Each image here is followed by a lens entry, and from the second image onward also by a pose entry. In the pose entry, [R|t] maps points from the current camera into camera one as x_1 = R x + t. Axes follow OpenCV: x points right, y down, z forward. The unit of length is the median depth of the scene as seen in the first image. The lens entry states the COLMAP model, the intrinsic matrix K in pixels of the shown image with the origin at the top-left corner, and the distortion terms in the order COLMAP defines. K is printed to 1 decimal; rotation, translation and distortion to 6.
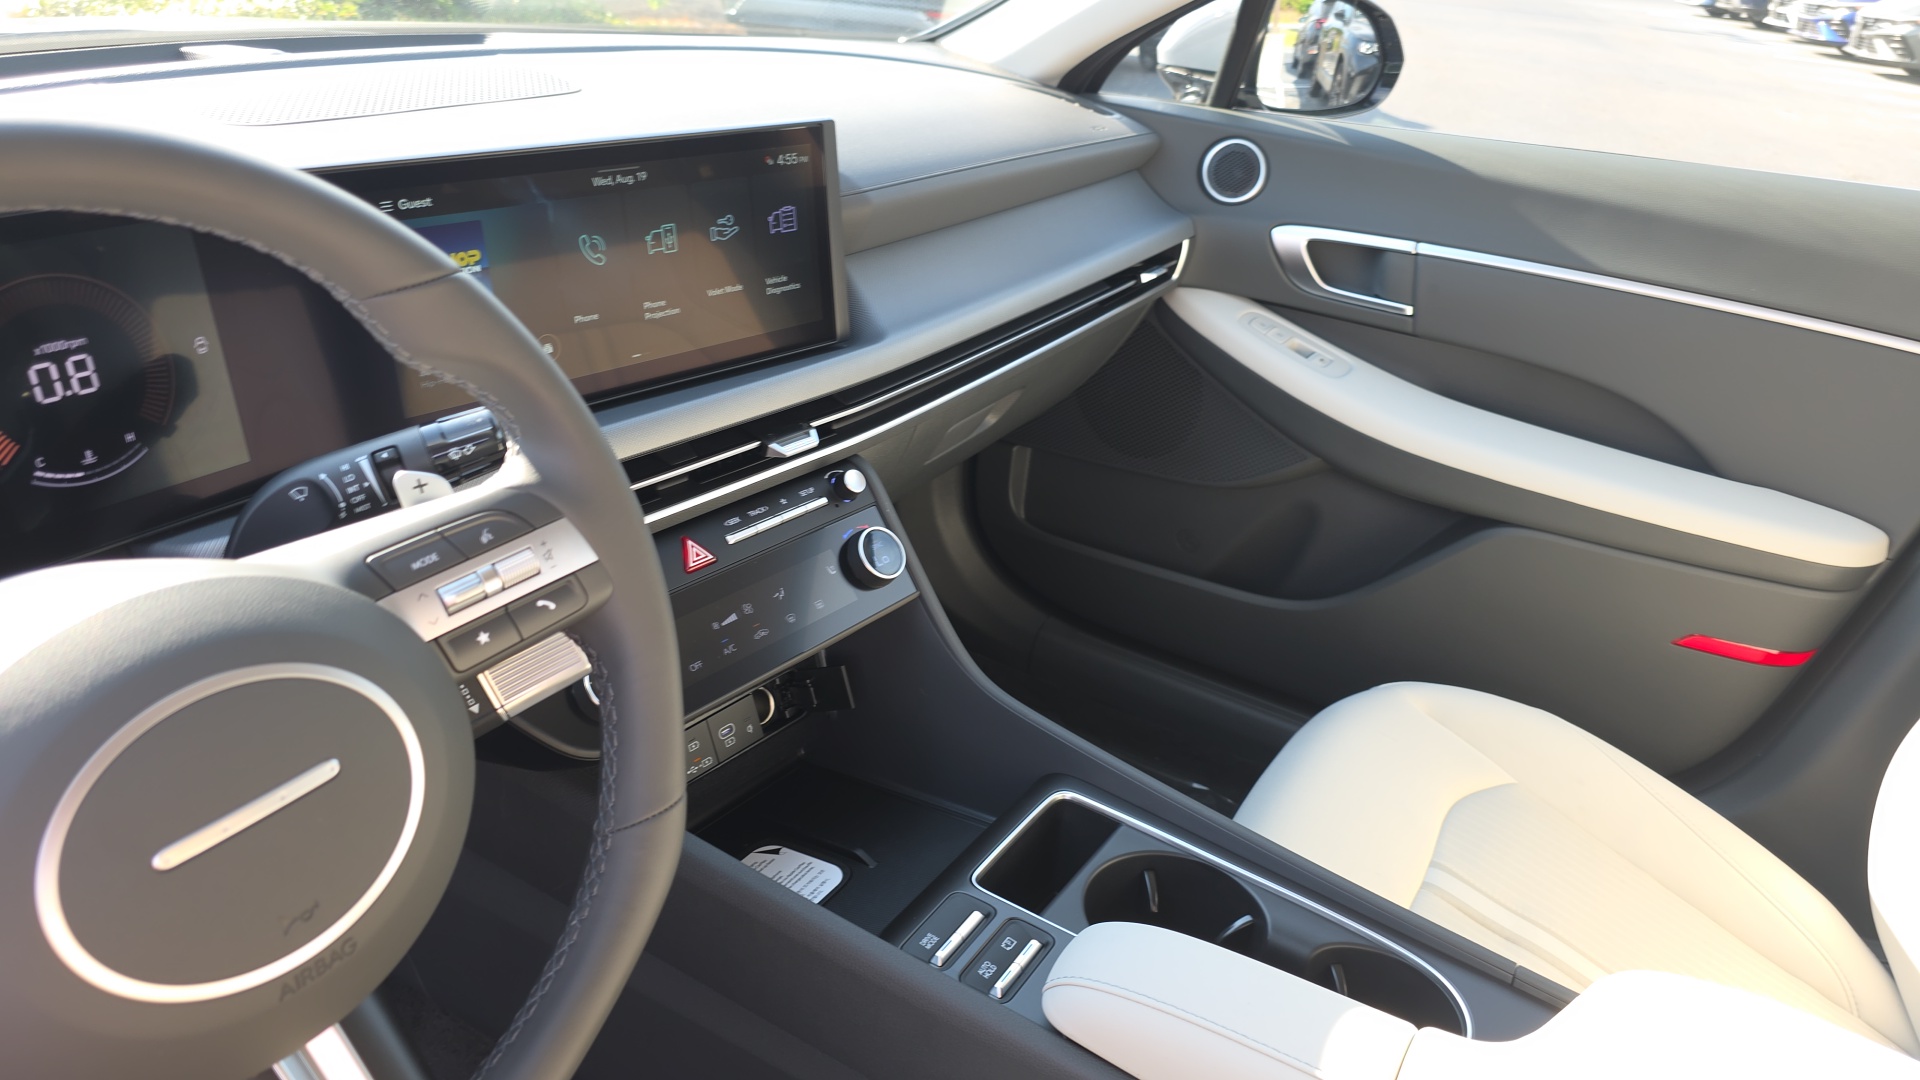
lens RADIAL K [[1303.4, 0, 949.9], [0, 1303.4, 539.0], [0, 0, 1]] dist [0.047117, -0.075479]
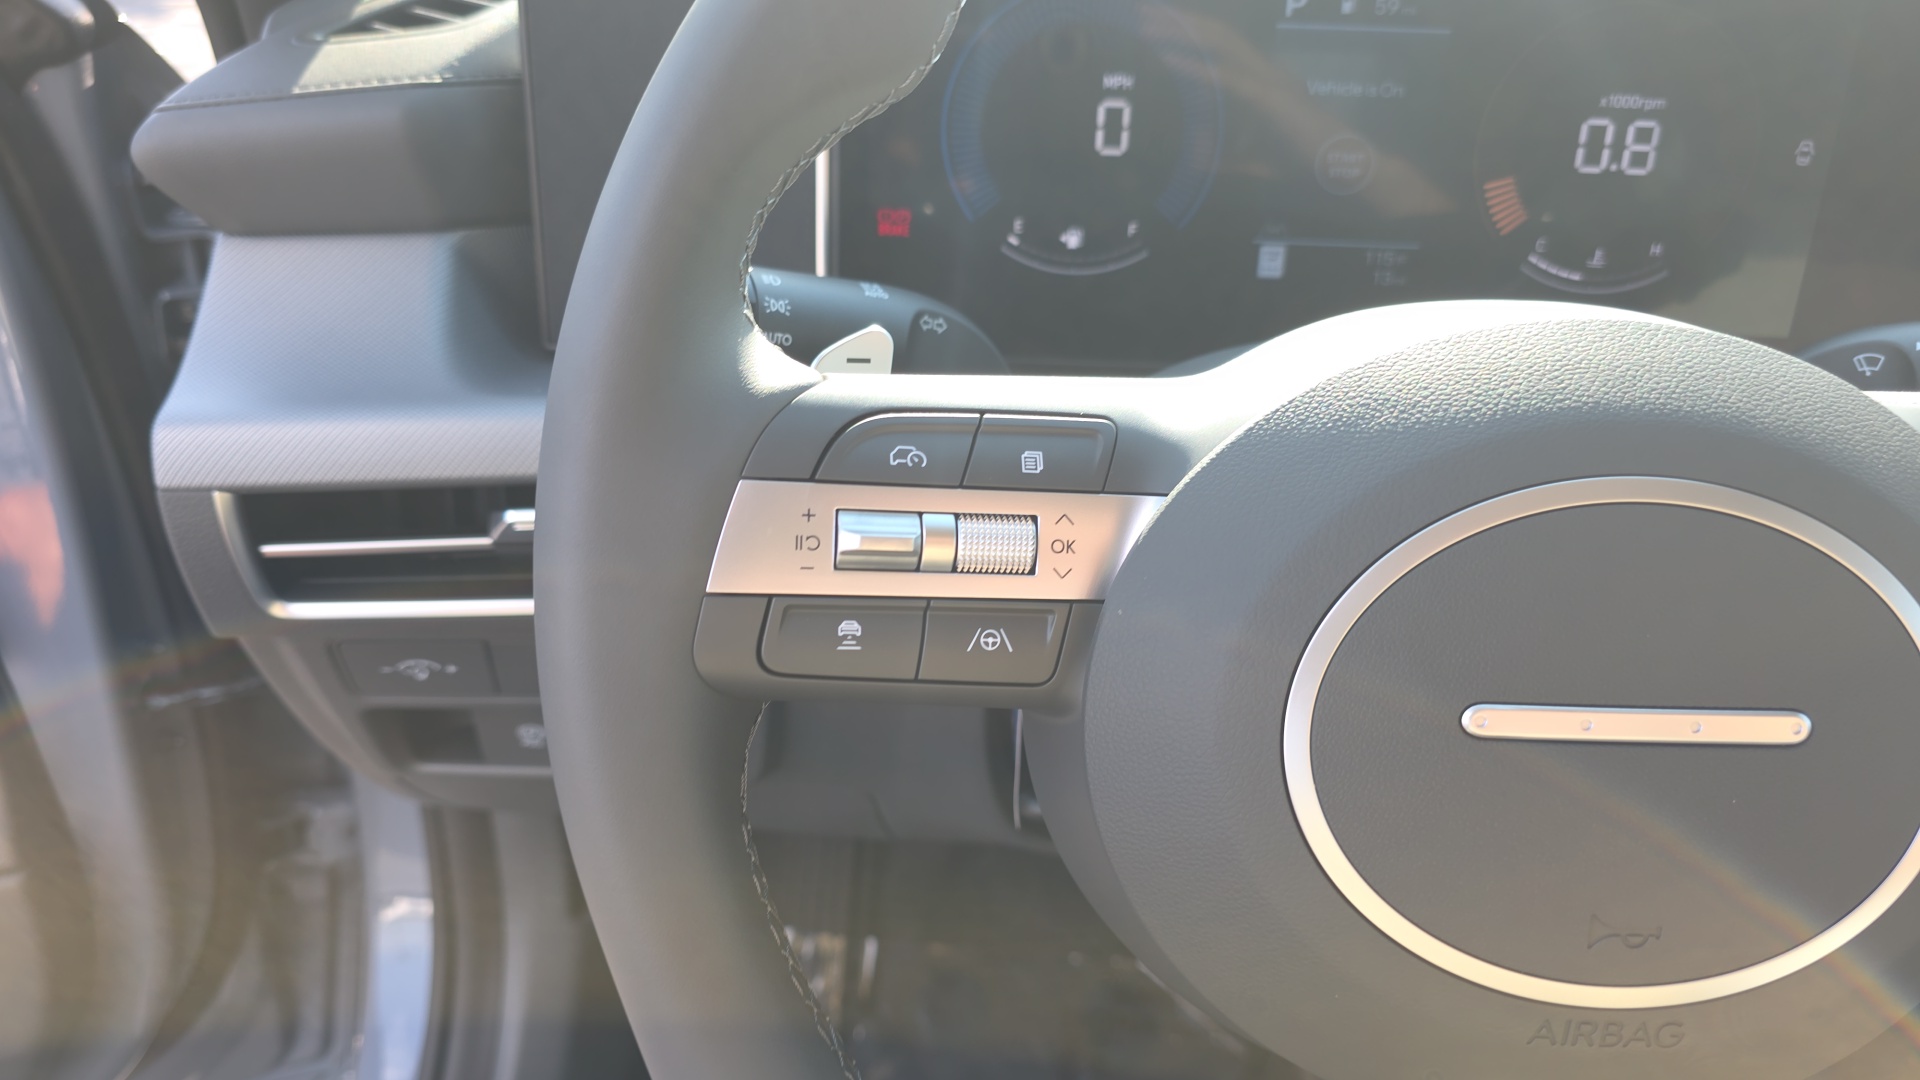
lens RADIAL K [[1363.7, 0, 963.6], [0, 1363.7, 554.6], [0, 0, 1]] dist [0.026184, -0.050206]
pose [[0.519462, 0.346329, -0.781163, -0.109559], [-0.378588, 0.912840, 0.152953, 0.070913], [0.766049, 0.216285, 0.605302, 0.178898]]
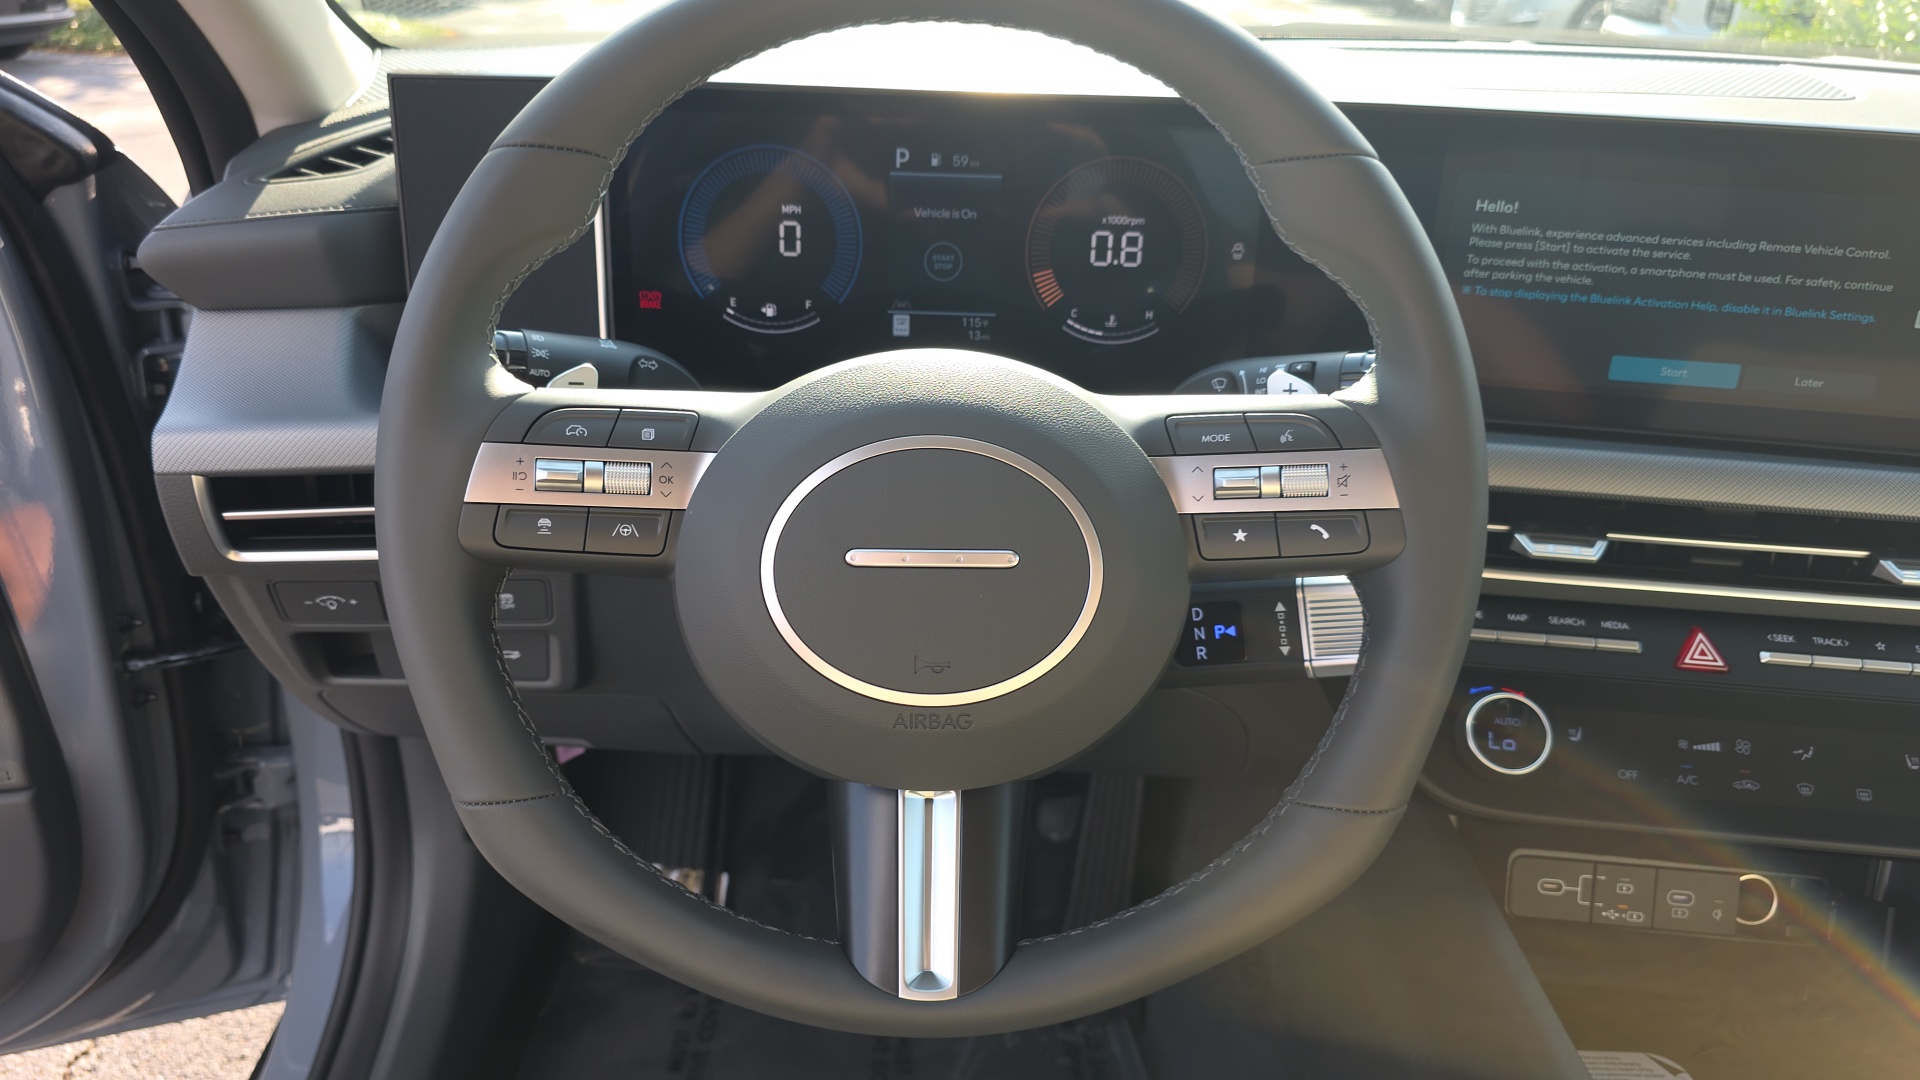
lens RADIAL K [[1326.3, 0, 937.9], [0, 1326.3, 550.6], [0, 0, 1]] dist [0.064900, -0.073722]
pose [[0.538511, 0.310008, -0.783518, 0.155581], [-0.370752, 0.922188, 0.110057, 0.033290], [0.756669, 0.231224, 0.611545, 0.135976]]
